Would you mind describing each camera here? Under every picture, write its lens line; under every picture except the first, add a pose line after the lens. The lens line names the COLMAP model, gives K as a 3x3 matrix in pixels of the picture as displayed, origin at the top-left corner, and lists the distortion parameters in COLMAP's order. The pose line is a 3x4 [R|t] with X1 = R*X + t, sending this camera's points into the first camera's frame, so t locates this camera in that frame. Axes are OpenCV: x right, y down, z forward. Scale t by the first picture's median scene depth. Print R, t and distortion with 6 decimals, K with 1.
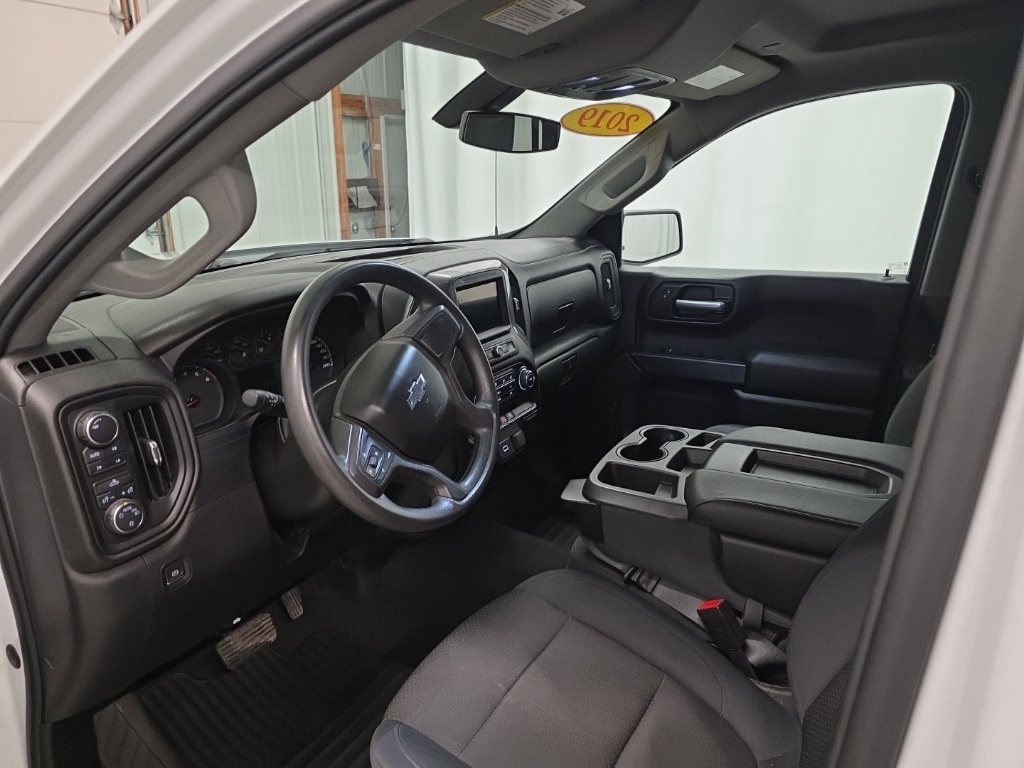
lens RADIAL K [[683.0, 0, 510.4], [0, 683.0, 393.9], [0, 0, 1]] dist [0.045369, -0.034745]
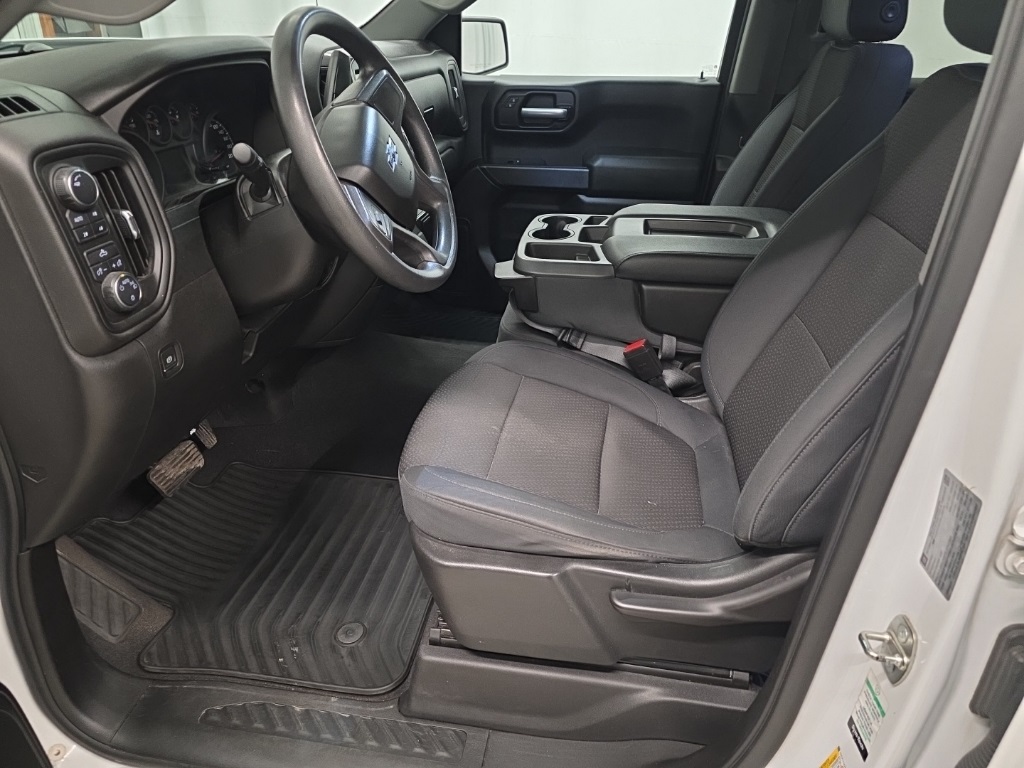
lens RADIAL K [[683.0, 0, 518.7], [0, 683.0, 385.8], [0, 0, 1]] dist [0.045369, -0.034745]
pose [[0.932181, -0.146013, 0.331237, -0.278728], [0.084678, 0.977610, 0.192636, 0.120007], [-0.351948, -0.151523, 0.923674, -0.029548]]
